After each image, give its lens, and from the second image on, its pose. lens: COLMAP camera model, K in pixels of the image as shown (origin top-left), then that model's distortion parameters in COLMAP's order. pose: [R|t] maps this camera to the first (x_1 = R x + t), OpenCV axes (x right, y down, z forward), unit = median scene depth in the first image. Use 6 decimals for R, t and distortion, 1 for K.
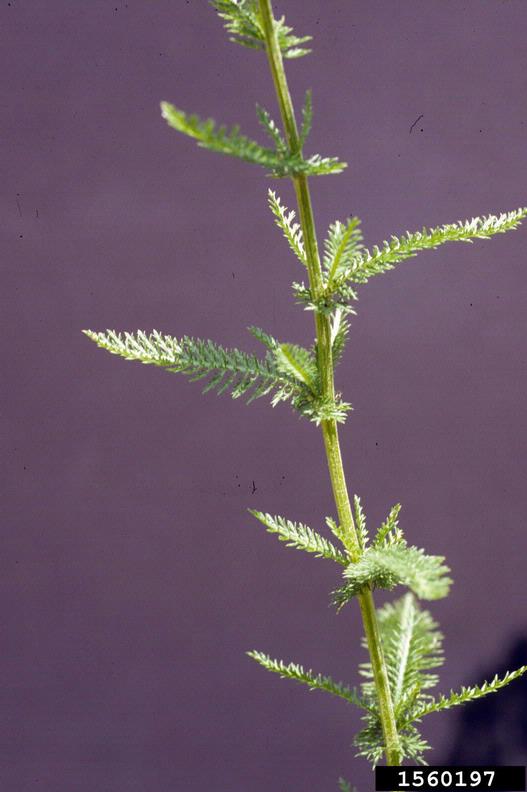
lens RADIAL K [[1902.2, 0, 263.4], [0, 1902.2, 395.9], [0, 0, 1]] dist [-0.022822, 0.000000]
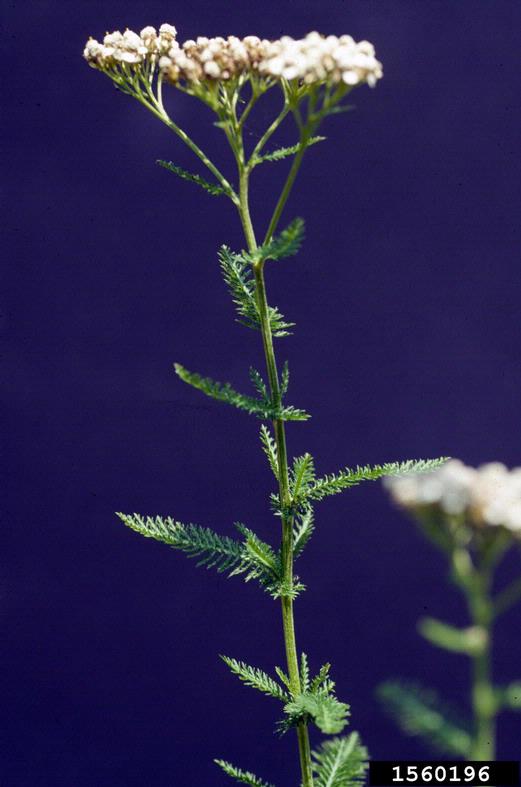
lens RADIAL K [[1648.3, 0, 260.5], [0, 1648.3, 393.7], [0, 0, 1]] dist [-0.074543, 0.000000]
pose [[0.991556, 0.101291, -0.080969, 0.098112], [-0.108554, 0.989917, -0.091002, -0.021862], [0.070935, 0.099023, 0.992554, -0.197615]]
